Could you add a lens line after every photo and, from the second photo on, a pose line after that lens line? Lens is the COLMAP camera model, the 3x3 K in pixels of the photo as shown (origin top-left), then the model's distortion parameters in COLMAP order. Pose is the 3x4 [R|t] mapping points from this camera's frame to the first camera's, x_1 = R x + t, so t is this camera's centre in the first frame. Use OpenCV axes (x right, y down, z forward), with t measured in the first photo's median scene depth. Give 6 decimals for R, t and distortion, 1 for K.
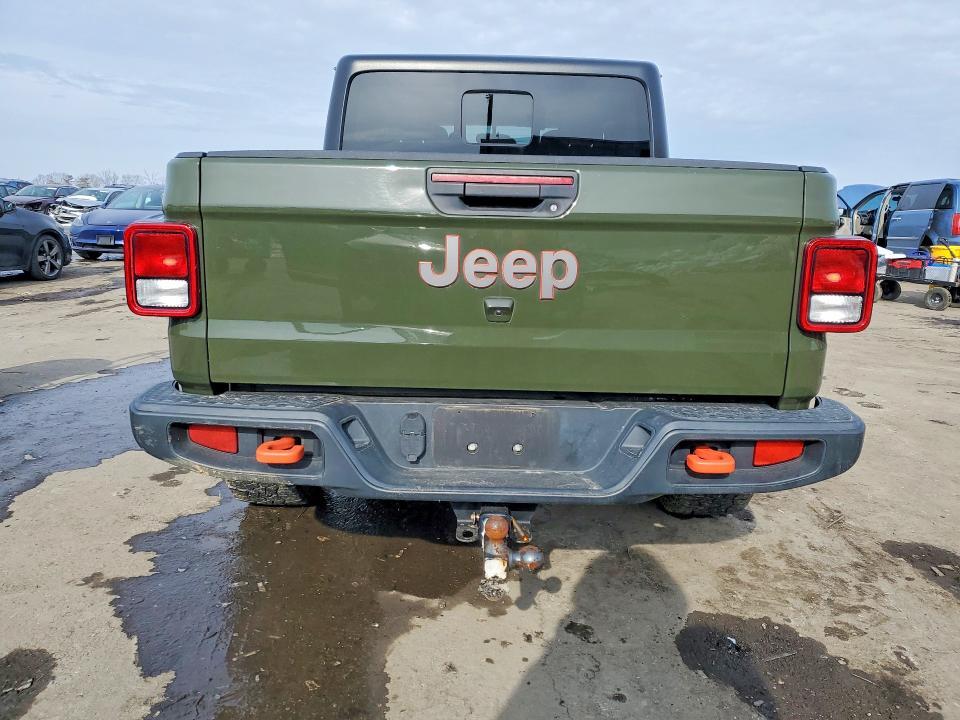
lens RADIAL K [[742.3, 0, 480.0], [0, 742.3, 360.0], [0, 0, 1]] dist [0.037089, 0.001997]
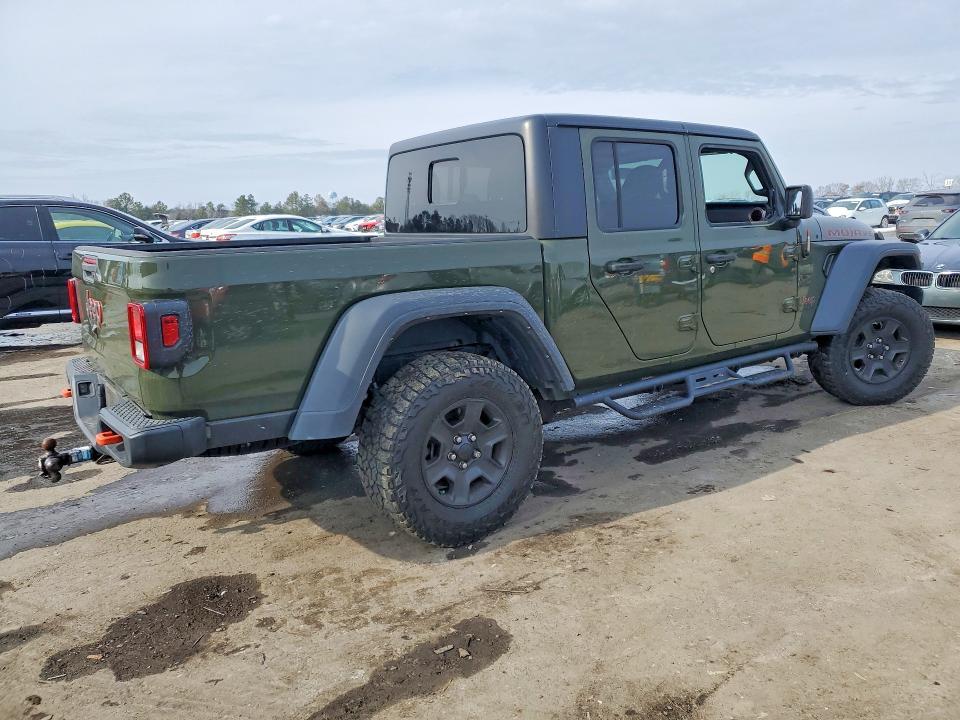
lens RADIAL K [[756.0, 0, 480.0], [0, 756.0, 360.0], [0, 0, 1]] dist [-0.108944, 0.248841]
pose [[0.602934, 0.130653, -0.787020, 1.366057], [-0.132454, 0.989201, 0.062745, -0.147597], [0.786719, 0.066413, 0.613728, 0.449795]]
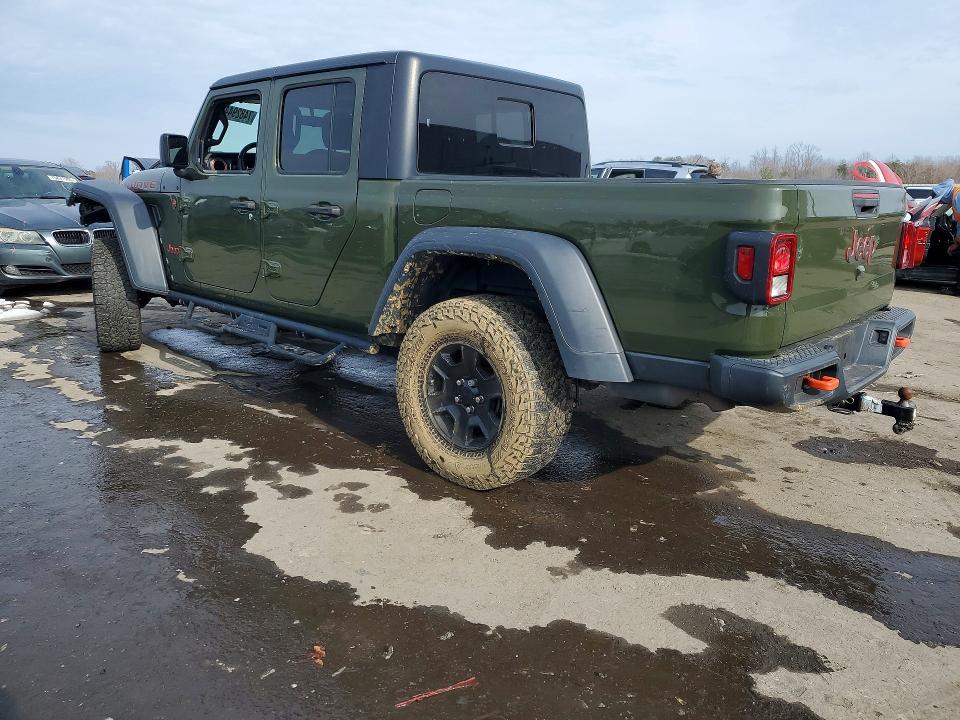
lens RADIAL K [[756.9, 0, 480.0], [0, 756.9, 360.0], [0, 0, 1]] dist [0.032877, -0.000006]
pose [[0.635167, -0.176354, 0.751972, -1.309834], [0.138930, 0.983791, 0.113371, -0.135030], [-0.759777, 0.032462, 0.649373, 0.375170]]
